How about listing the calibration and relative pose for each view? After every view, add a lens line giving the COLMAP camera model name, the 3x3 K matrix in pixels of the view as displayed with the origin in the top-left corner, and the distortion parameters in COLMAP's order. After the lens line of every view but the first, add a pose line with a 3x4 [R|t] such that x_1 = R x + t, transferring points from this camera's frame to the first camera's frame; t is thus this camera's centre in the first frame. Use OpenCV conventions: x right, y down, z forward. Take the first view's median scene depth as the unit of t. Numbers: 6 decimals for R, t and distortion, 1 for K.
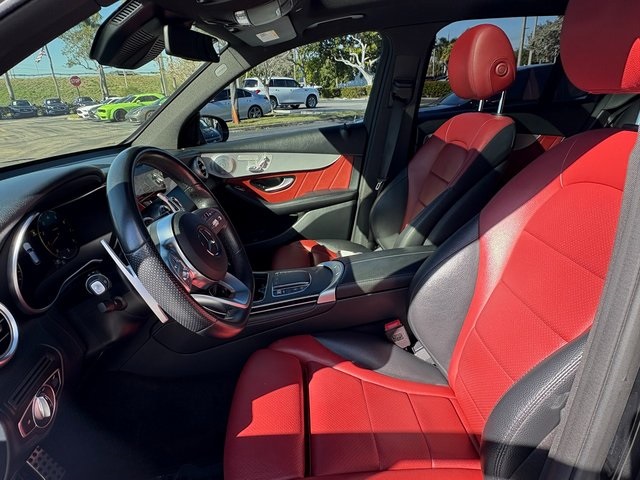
lens RADIAL K [[404.4, 0, 320.0], [0, 404.4, 240.0], [0, 0, 1]] dist [-0.001259, 0.005511]
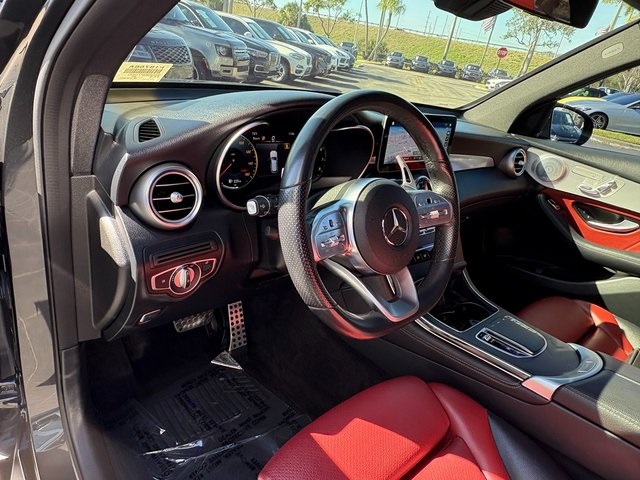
lens RADIAL K [[410.5, 0, 310.4], [0, 410.5, 240.9], [0, 0, 1]] dist [-0.003406, 0.000991]
pose [[0.592327, 0.482401, -0.645320, 0.066661], [-0.454081, 0.861502, 0.227213, -0.031429], [0.665552, 0.158444, 0.729339, 0.110956]]
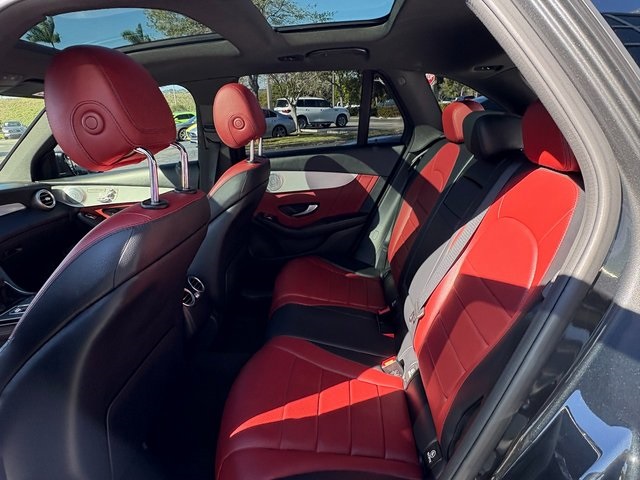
lens RADIAL K [[404.4, 0, 320.0], [0, 404.4, 240.0], [0, 0, 1]] dist [-0.001259, 0.005511]
pose [[0.995245, 0.032727, -0.091736, 0.528810], [-0.036419, 0.998581, -0.038865, -0.038429], [0.090334, 0.042021, 0.995025, -0.069269]]
